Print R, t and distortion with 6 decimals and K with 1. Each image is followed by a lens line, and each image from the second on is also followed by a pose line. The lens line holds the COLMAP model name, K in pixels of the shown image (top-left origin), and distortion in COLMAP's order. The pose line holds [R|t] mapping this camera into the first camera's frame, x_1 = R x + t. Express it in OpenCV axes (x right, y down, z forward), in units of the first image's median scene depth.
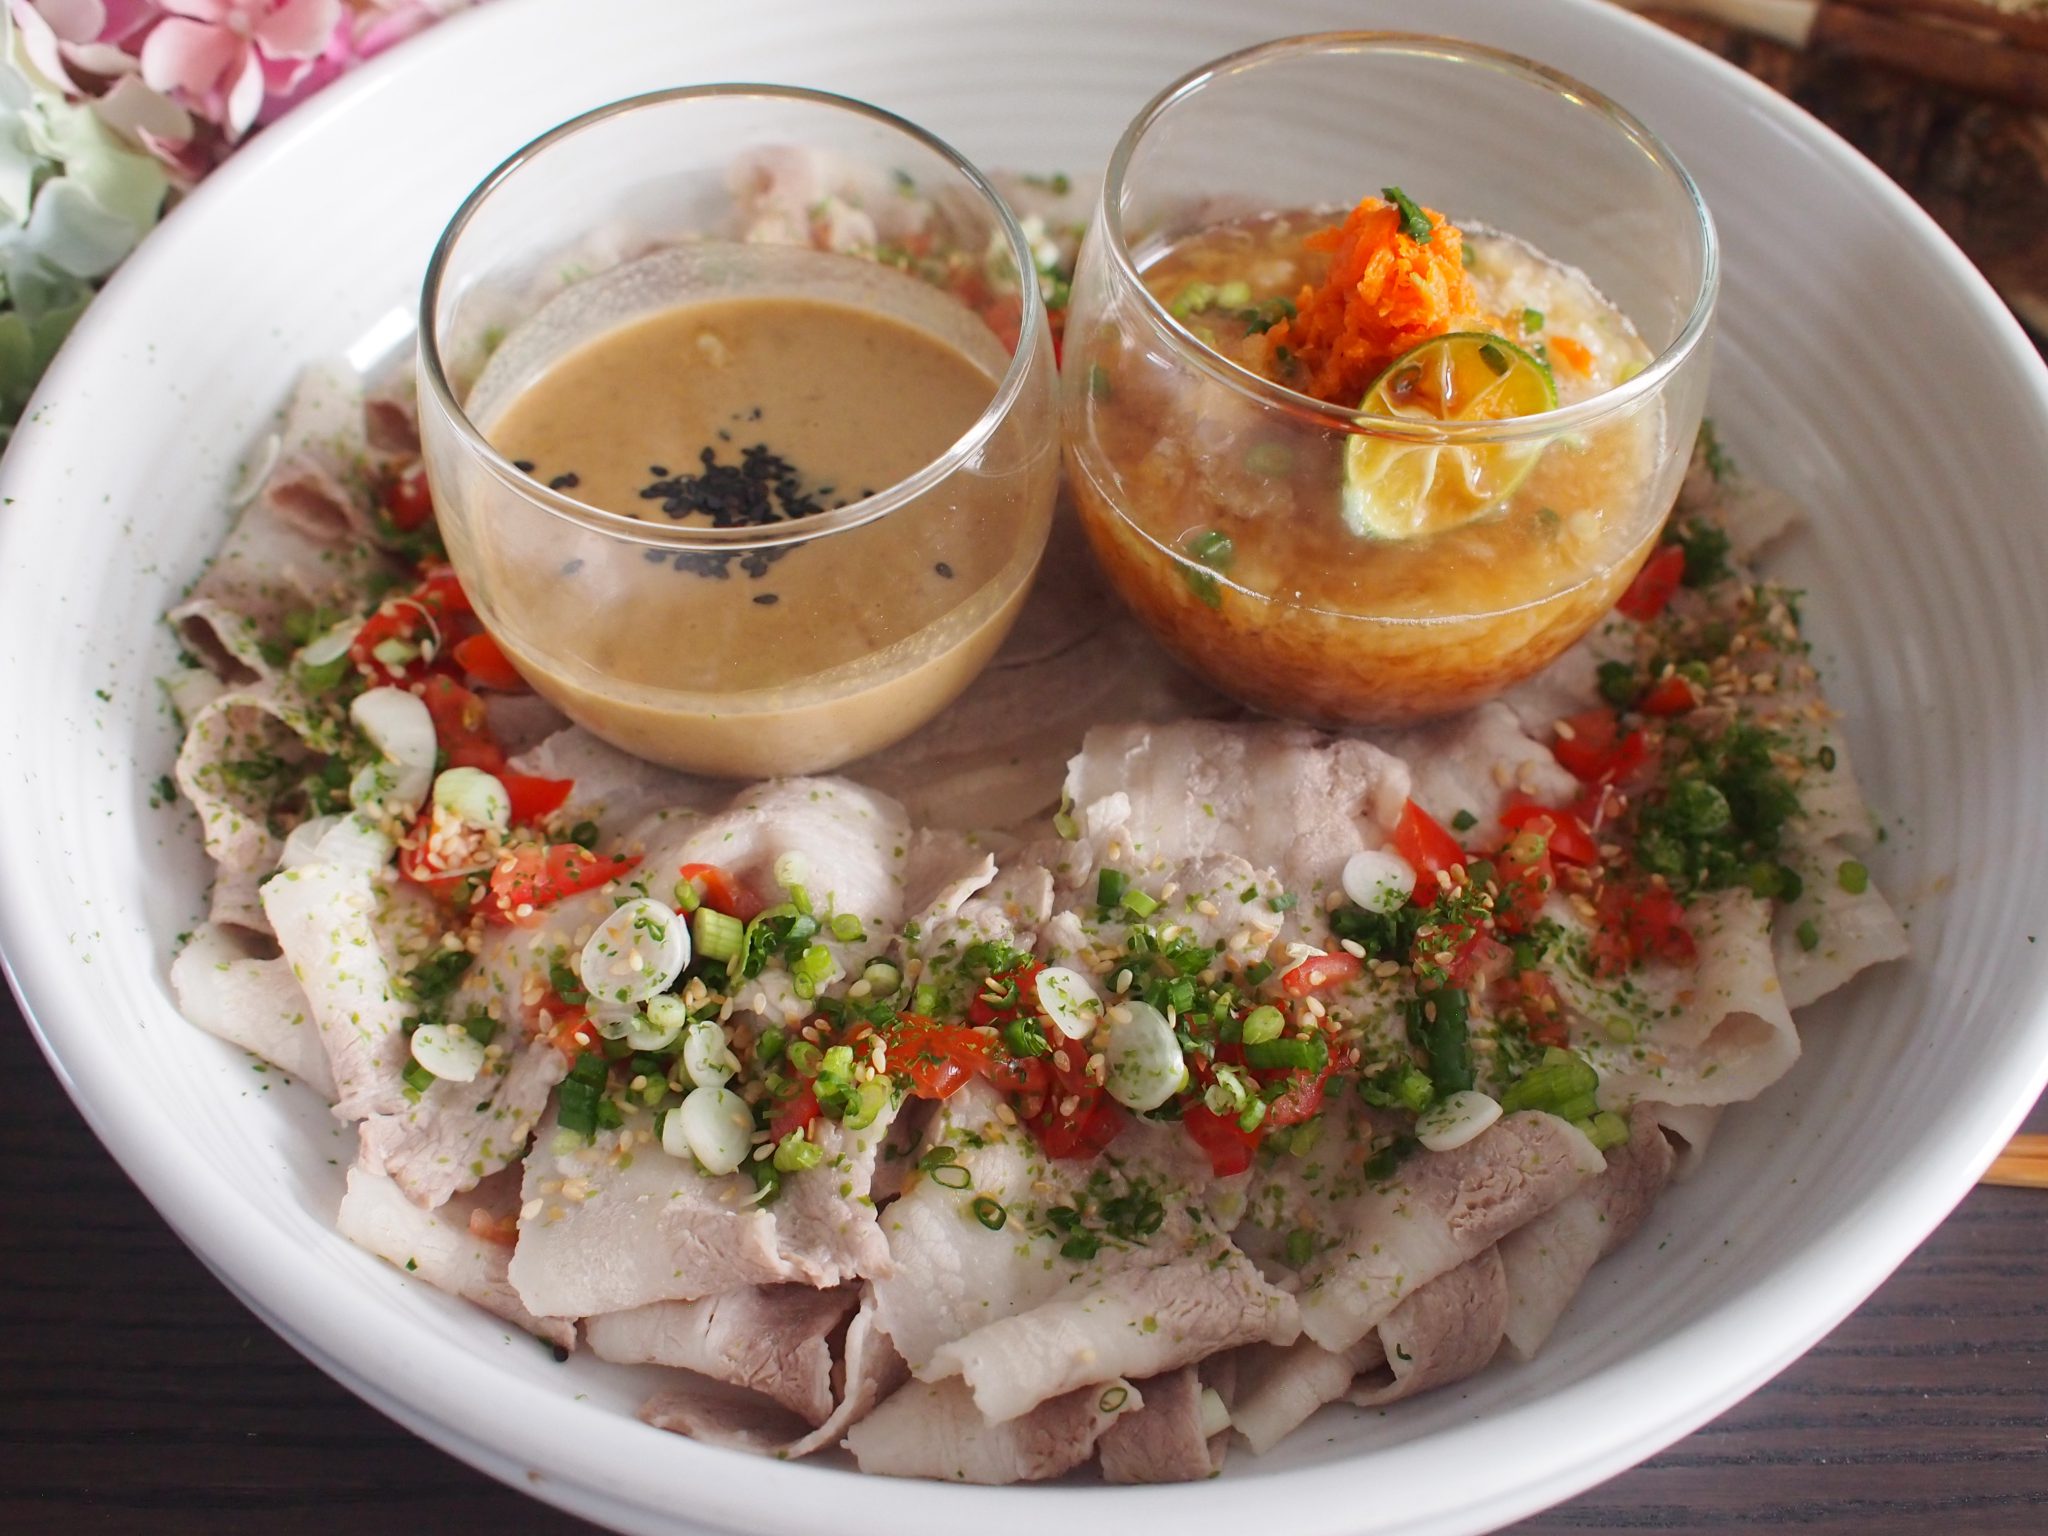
lens RADIAL K [[1992.9, 0, 1022.1], [0, 1992.9, 767.3], [0, 0, 1]] dist [-0.048680, 0.000000]
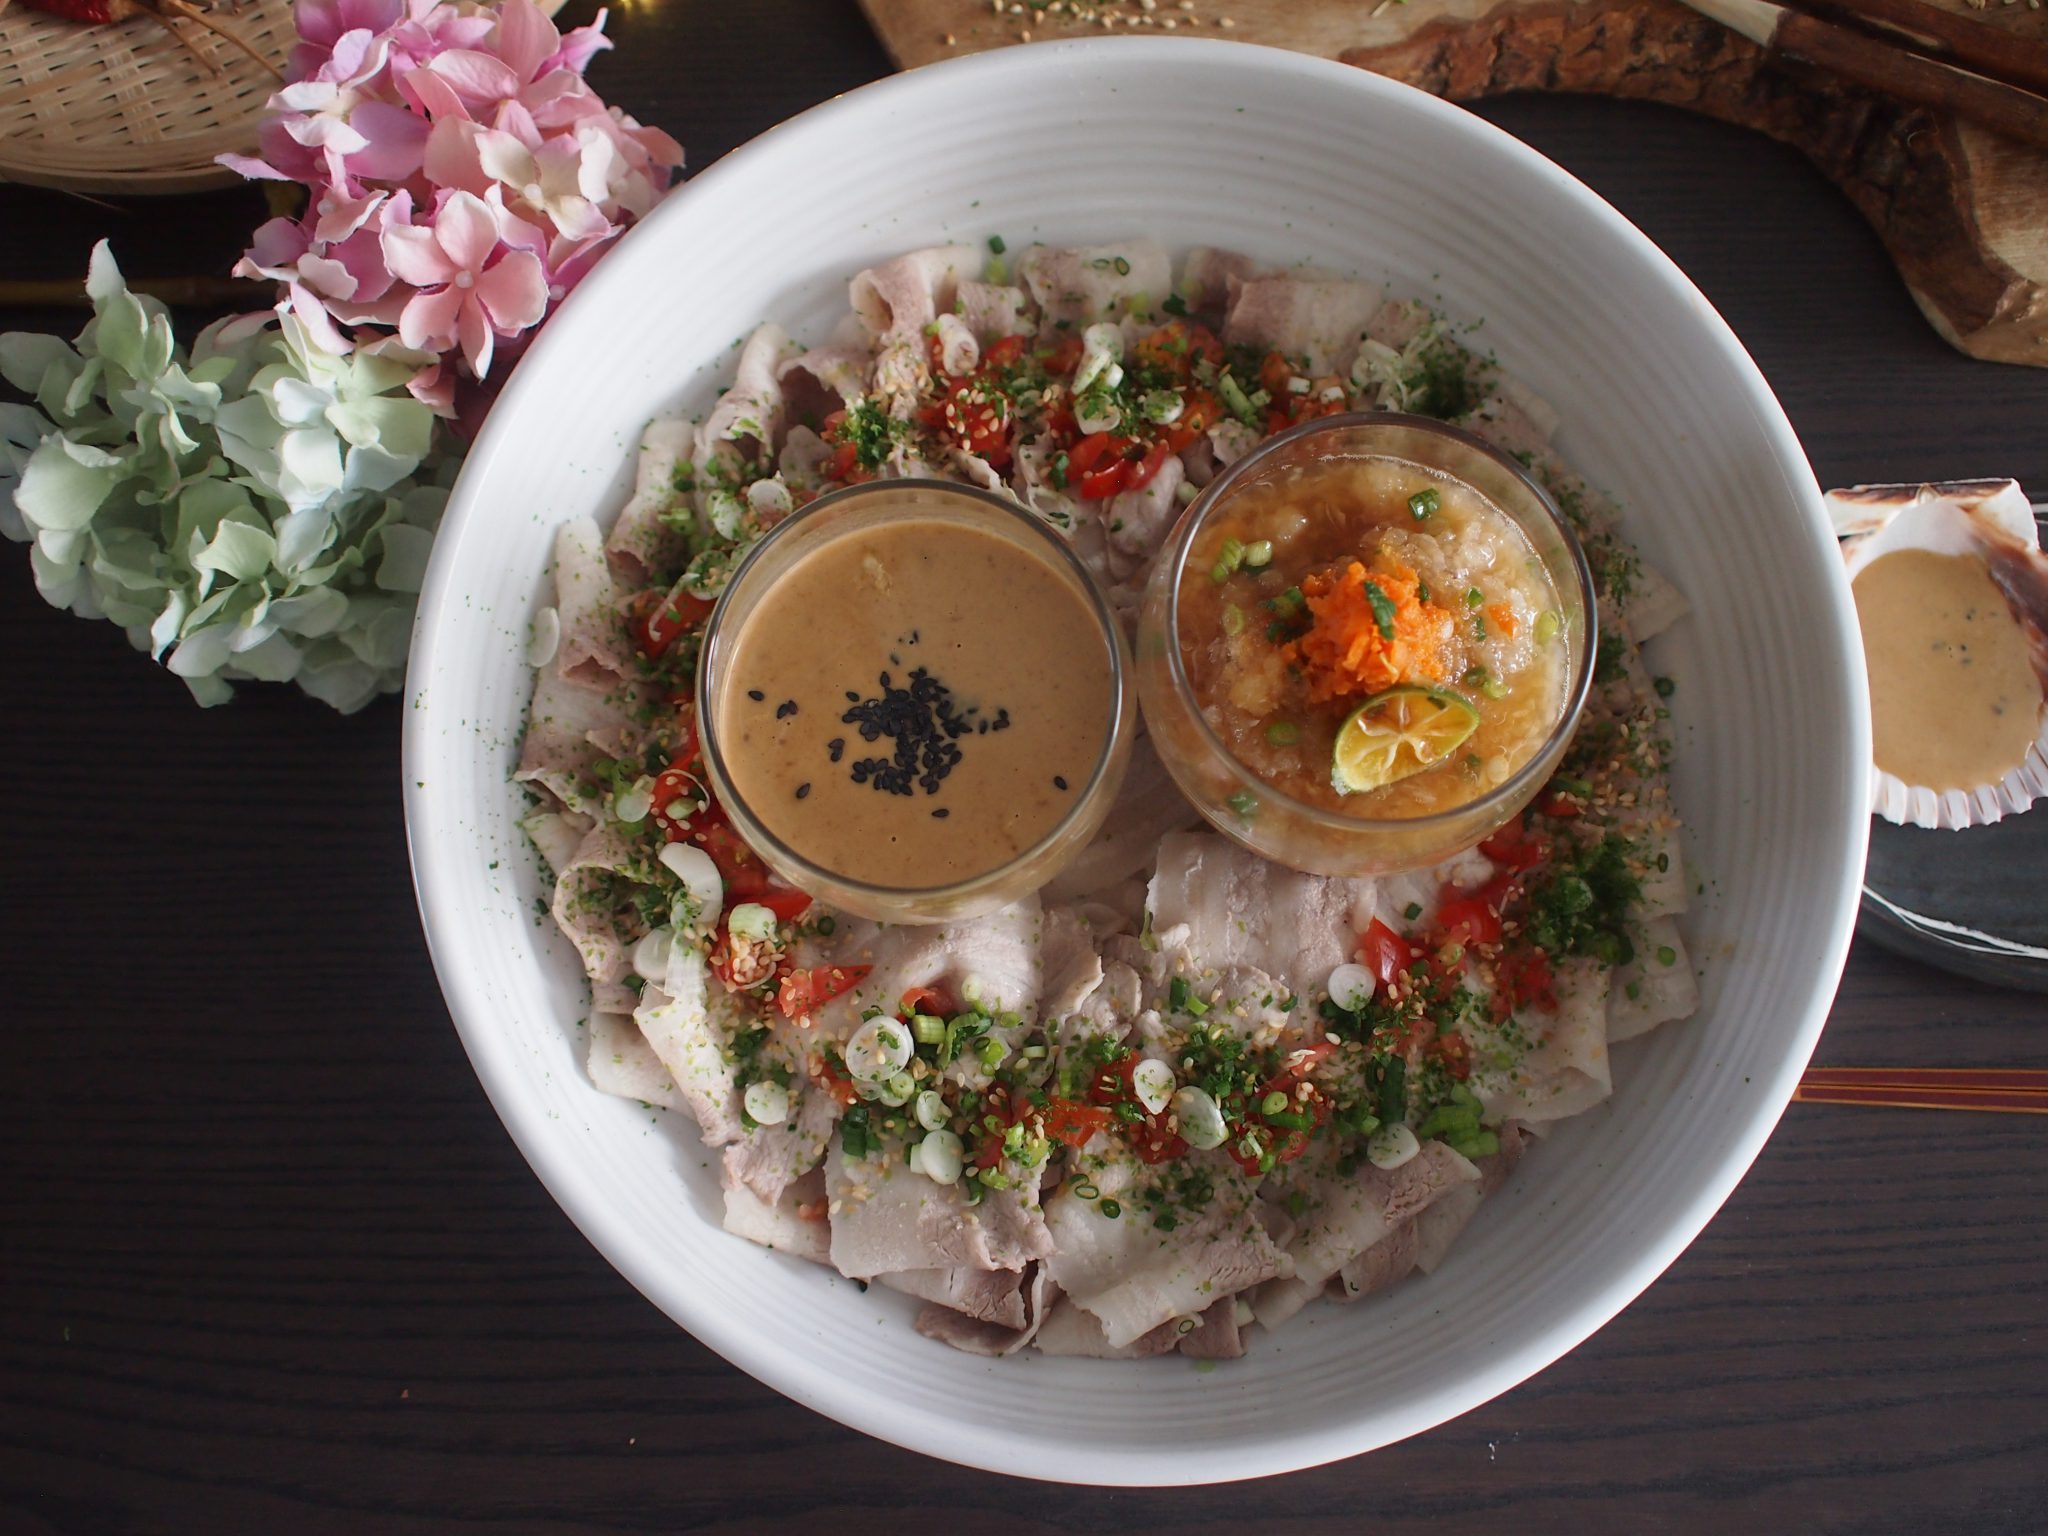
lens RADIAL K [[1992.9, 0, 1021.3], [0, 1992.9, 754.0], [0, 0, 1]] dist [-0.048680, 0.000000]
pose [[0.998563, -0.040375, -0.035230, -0.015531], [0.051607, 0.901595, 0.429491, -0.776433], [0.014423, -0.430692, 0.902384, -0.321539]]
